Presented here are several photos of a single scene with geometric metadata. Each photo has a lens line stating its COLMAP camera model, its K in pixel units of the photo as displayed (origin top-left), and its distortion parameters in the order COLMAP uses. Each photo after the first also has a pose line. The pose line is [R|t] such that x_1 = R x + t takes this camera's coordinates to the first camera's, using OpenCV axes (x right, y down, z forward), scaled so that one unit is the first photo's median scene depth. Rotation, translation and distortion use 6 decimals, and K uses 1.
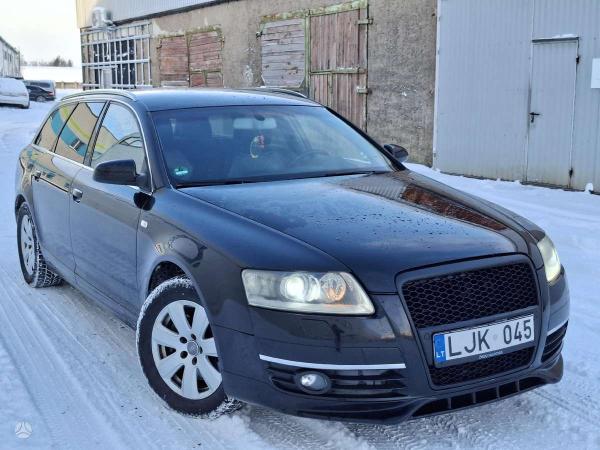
lens RADIAL K [[840.5, 0, 314.8], [0, 840.5, 215.1], [0, 0, 1]] dist [0.125539, 0.000000]
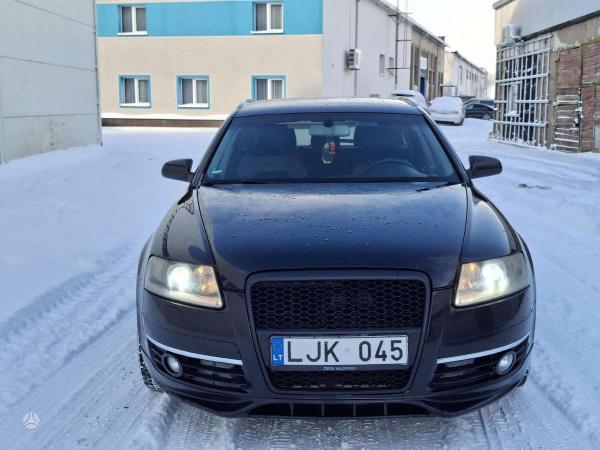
lens RADIAL K [[840.5, 0, 309.9], [0, 840.5, 236.2], [0, 0, 1]] dist [0.125539, 0.000000]
pose [[0.845760, 0.083295, -0.527022, 0.590143], [-0.081472, 0.996317, 0.026720, -0.006550], [0.527307, 0.020339, 0.849431, 0.147346]]
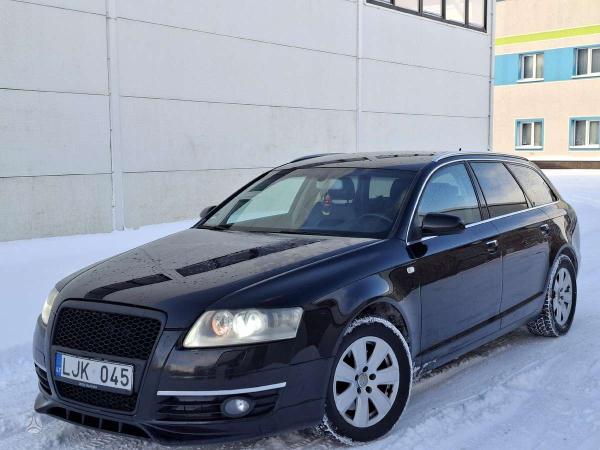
lens RADIAL K [[840.5, 0, 303.9], [0, 840.5, 223.8], [0, 0, 1]] dist [0.125539, 0.000000]
pose [[0.388300, 0.082597, -0.917824, 1.203775], [-0.132782, 0.990597, 0.032971, -0.115210], [0.911917, 0.109068, 0.395616, 0.691321]]
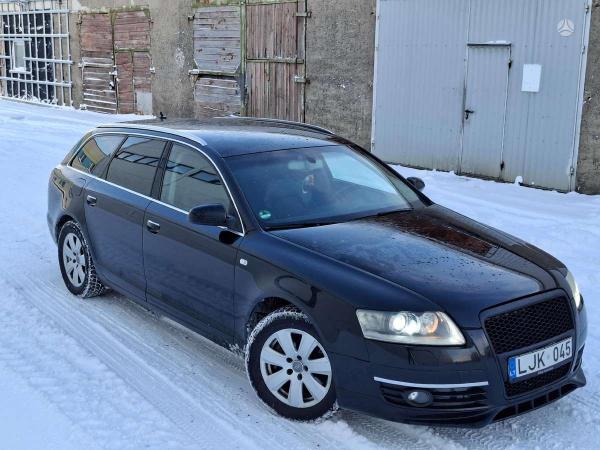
lens RADIAL K [[840.5, 0, 301.0], [0, 840.5, 220.8], [0, 0, 1]] dist [0.125539, 0.000000]
pose [[0.992269, -0.011093, 0.123607, -0.284476], [0.003987, 0.998332, 0.057591, -0.124281], [-0.124040, -0.056653, 0.990659, -0.206446]]
